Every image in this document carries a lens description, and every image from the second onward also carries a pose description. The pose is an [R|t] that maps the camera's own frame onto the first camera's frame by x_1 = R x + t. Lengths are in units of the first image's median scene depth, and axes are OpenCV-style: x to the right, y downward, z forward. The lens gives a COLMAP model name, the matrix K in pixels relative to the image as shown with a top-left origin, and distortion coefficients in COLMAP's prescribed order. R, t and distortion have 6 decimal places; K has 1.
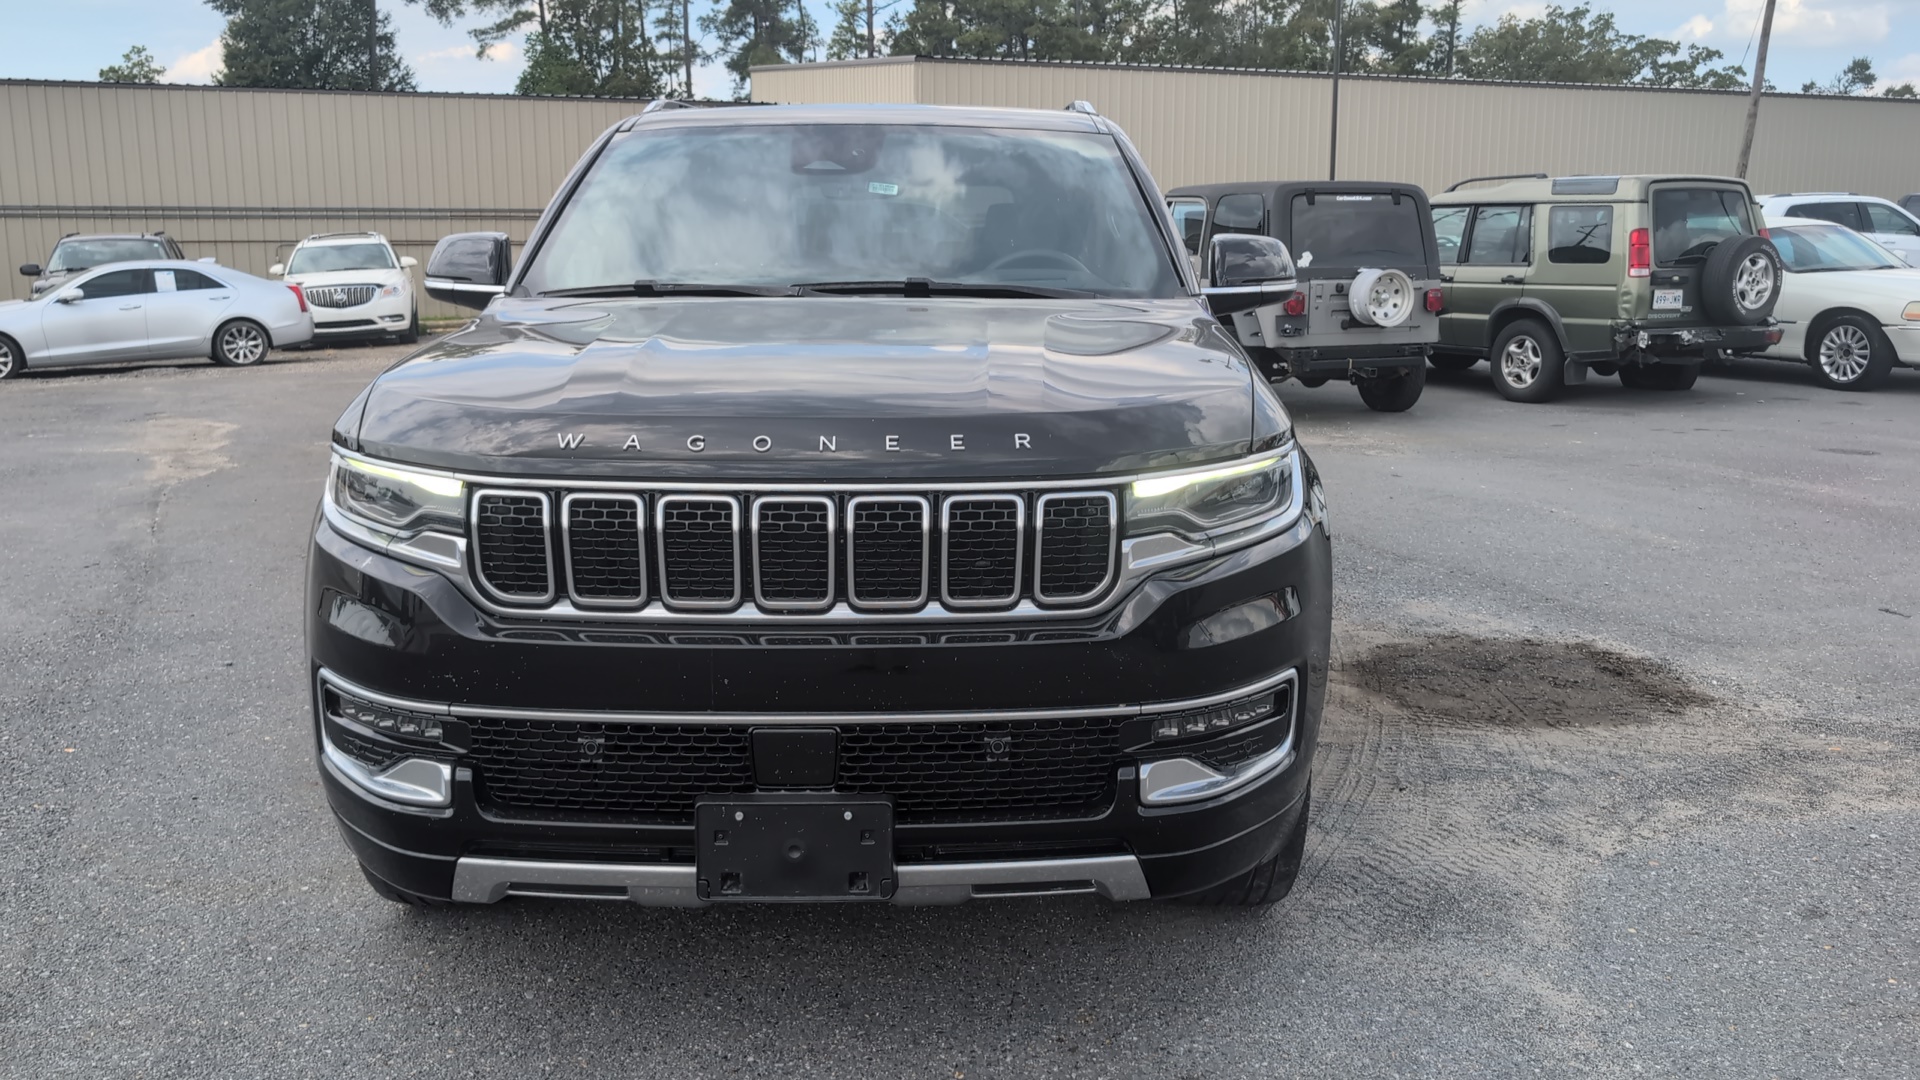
lens RADIAL K [[1633.1, 0, 970.6], [0, 1633.1, 546.5], [0, 0, 1]] dist [0.019536, -0.002370]
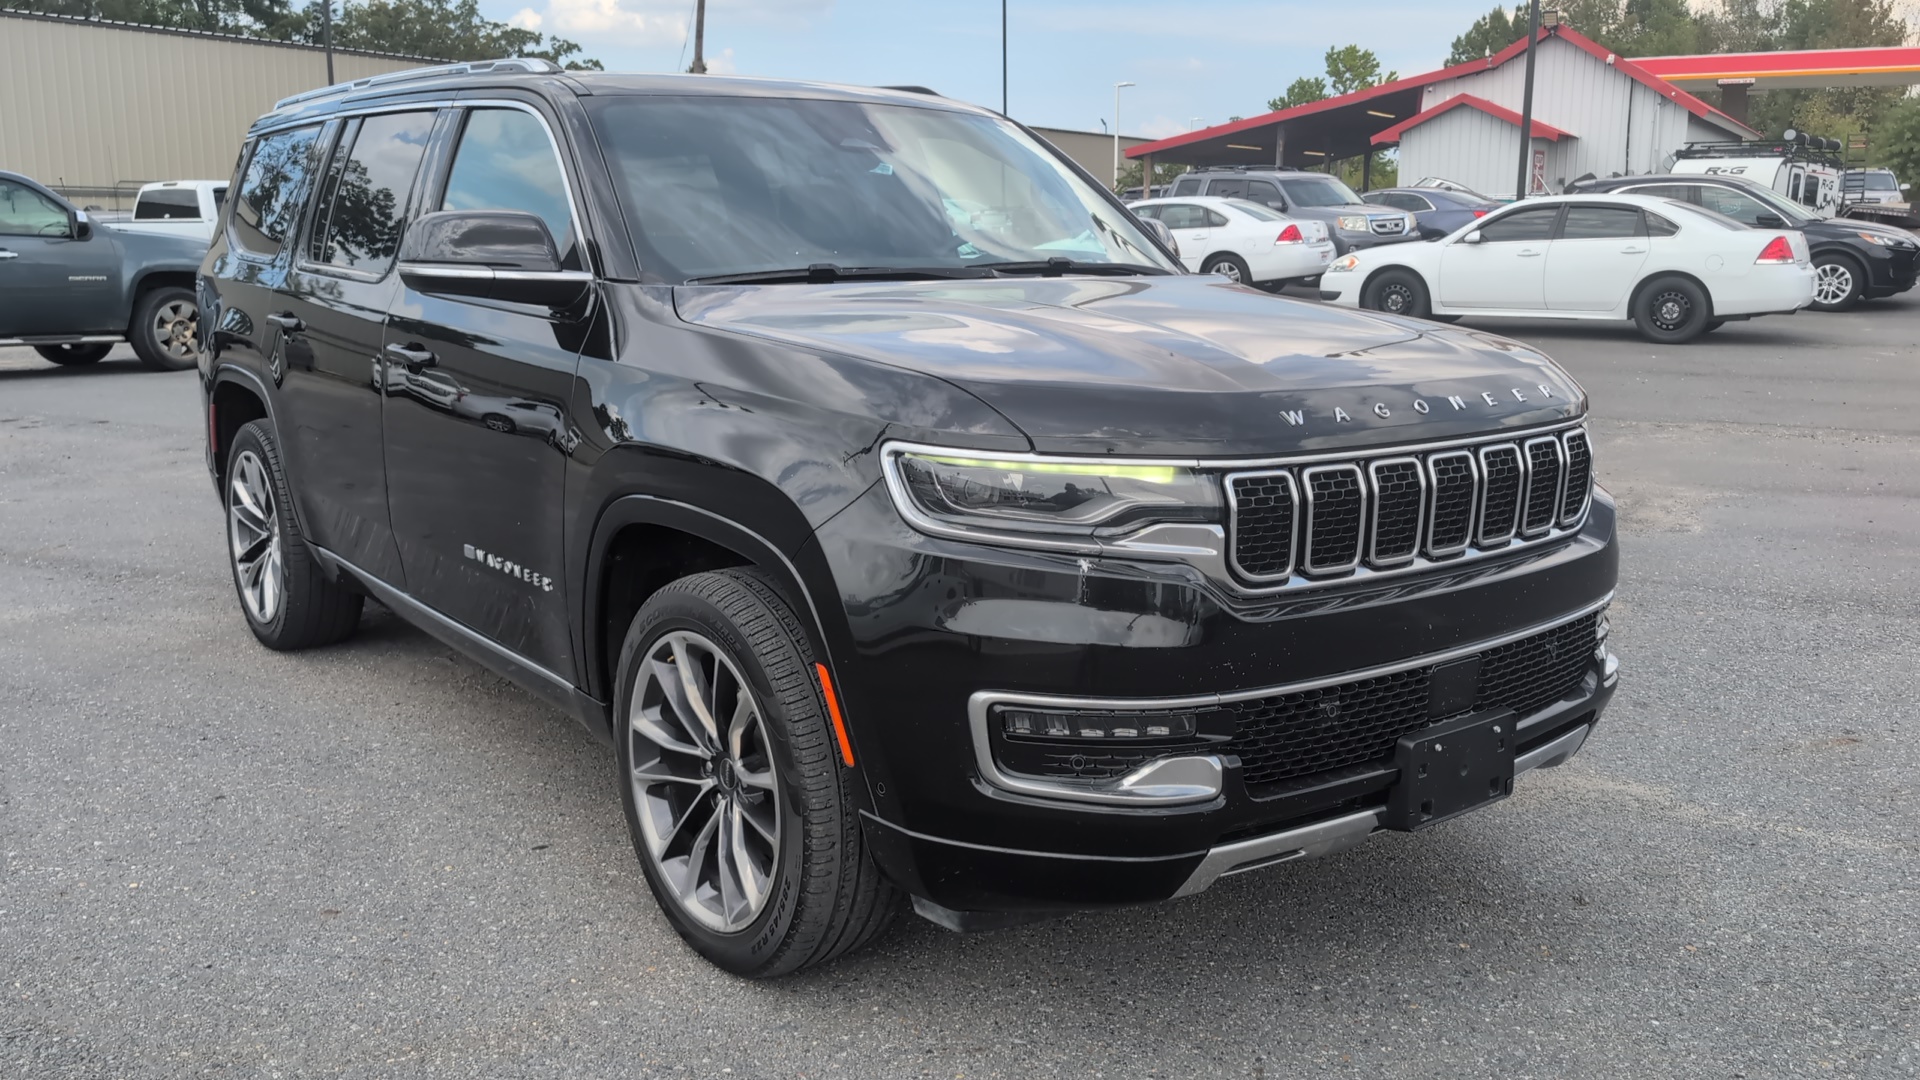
lens RADIAL K [[1633.1, 0, 970.6], [0, 1633.1, 546.5], [0, 0, 1]] dist [0.019536, -0.002370]
pose [[0.798660, -0.115041, 0.590684, -1.006604], [0.108423, 0.993003, 0.046798, -0.053714], [-0.591934, 0.026668, 0.805545, 0.292626]]
